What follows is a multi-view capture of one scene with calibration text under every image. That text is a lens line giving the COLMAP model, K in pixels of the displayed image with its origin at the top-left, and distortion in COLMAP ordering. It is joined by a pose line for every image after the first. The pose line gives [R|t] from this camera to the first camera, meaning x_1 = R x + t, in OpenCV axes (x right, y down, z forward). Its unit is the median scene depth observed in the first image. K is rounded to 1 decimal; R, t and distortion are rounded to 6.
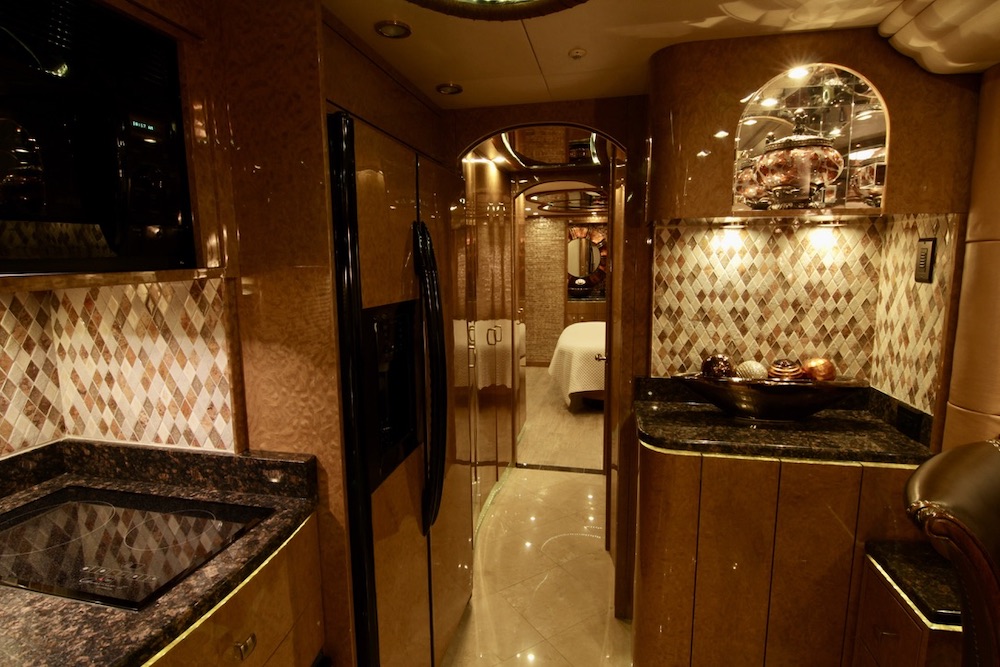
lens RADIAL K [[506.9, 0, 500.0], [0, 506.9, 333.5], [0, 0, 1]] dist [-0.010121, -0.012078]
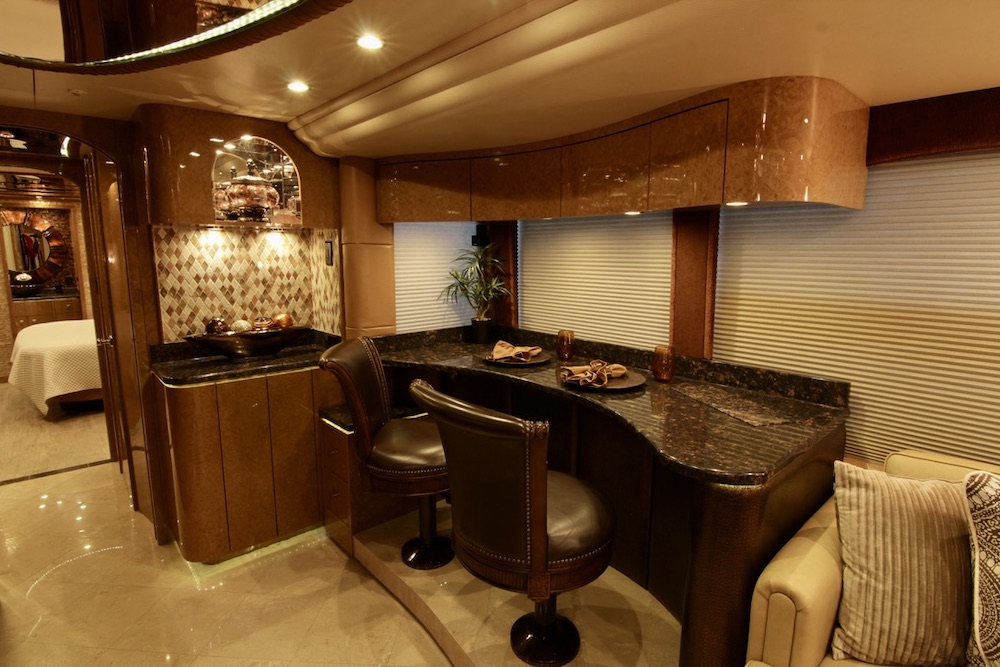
lens RADIAL K [[510.4, 0, 499.8], [0, 510.4, 331.0], [0, 0, 1]] dist [-0.000870, -0.012464]
pose [[0.587590, -0.111266, 0.801472, -0.254897], [0.104973, 0.992612, 0.060842, 0.072593], [-0.802321, 0.048383, 0.594929, -0.495225]]
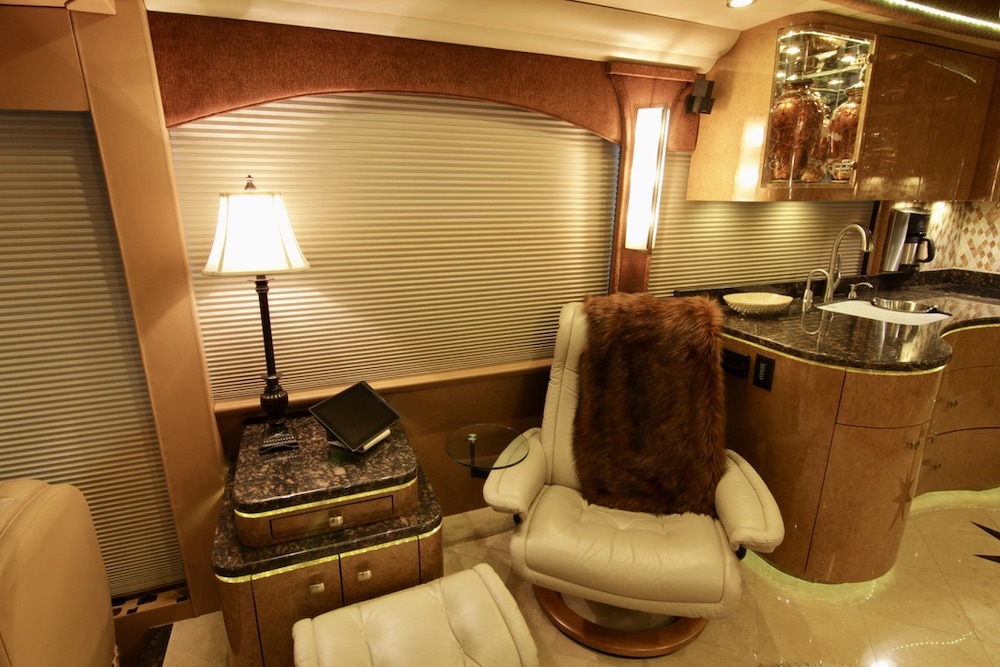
lens RADIAL K [[510.4, 0, 499.8], [0, 510.4, 331.0], [0, 0, 1]] dist [-0.000870, -0.012464]
pose [[0.569728, 0.224537, -0.790565, -0.100404], [-0.123194, 0.974417, 0.187974, 0.231501], [0.812547, -0.009701, 0.582814, -1.577294]]
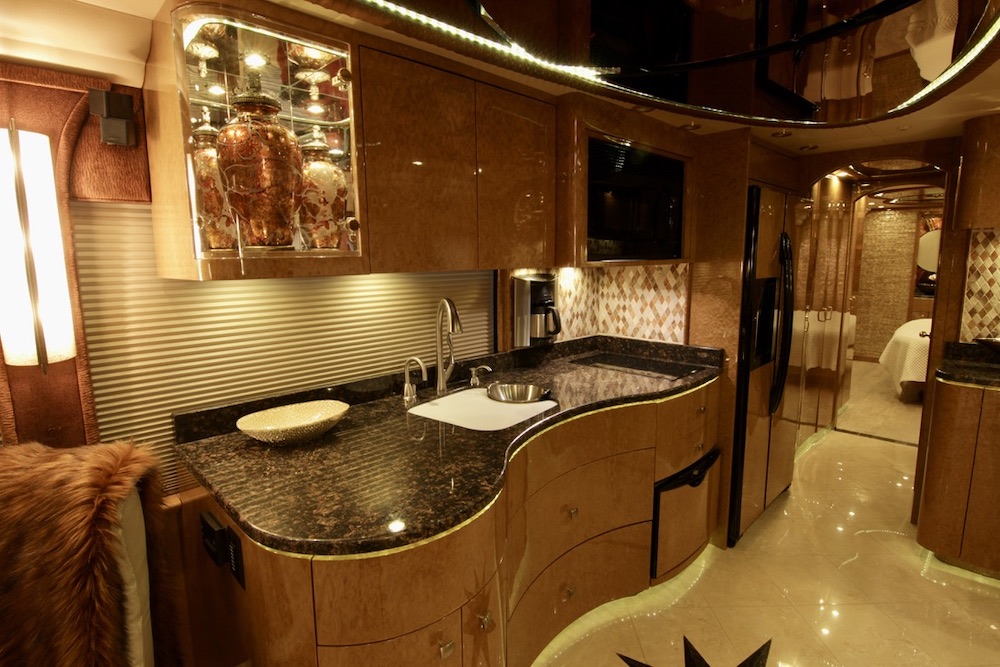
lens RADIAL K [[513.1, 0, 500.0], [0, 513.1, 333.5], [0, 0, 1]] dist [-0.003167, -0.013020]
pose [[0.840345, 0.081187, -0.535937, -0.007592], [-0.074585, 0.996634, 0.034028, 0.118566], [0.536896, 0.011377, 0.843572, -0.865330]]
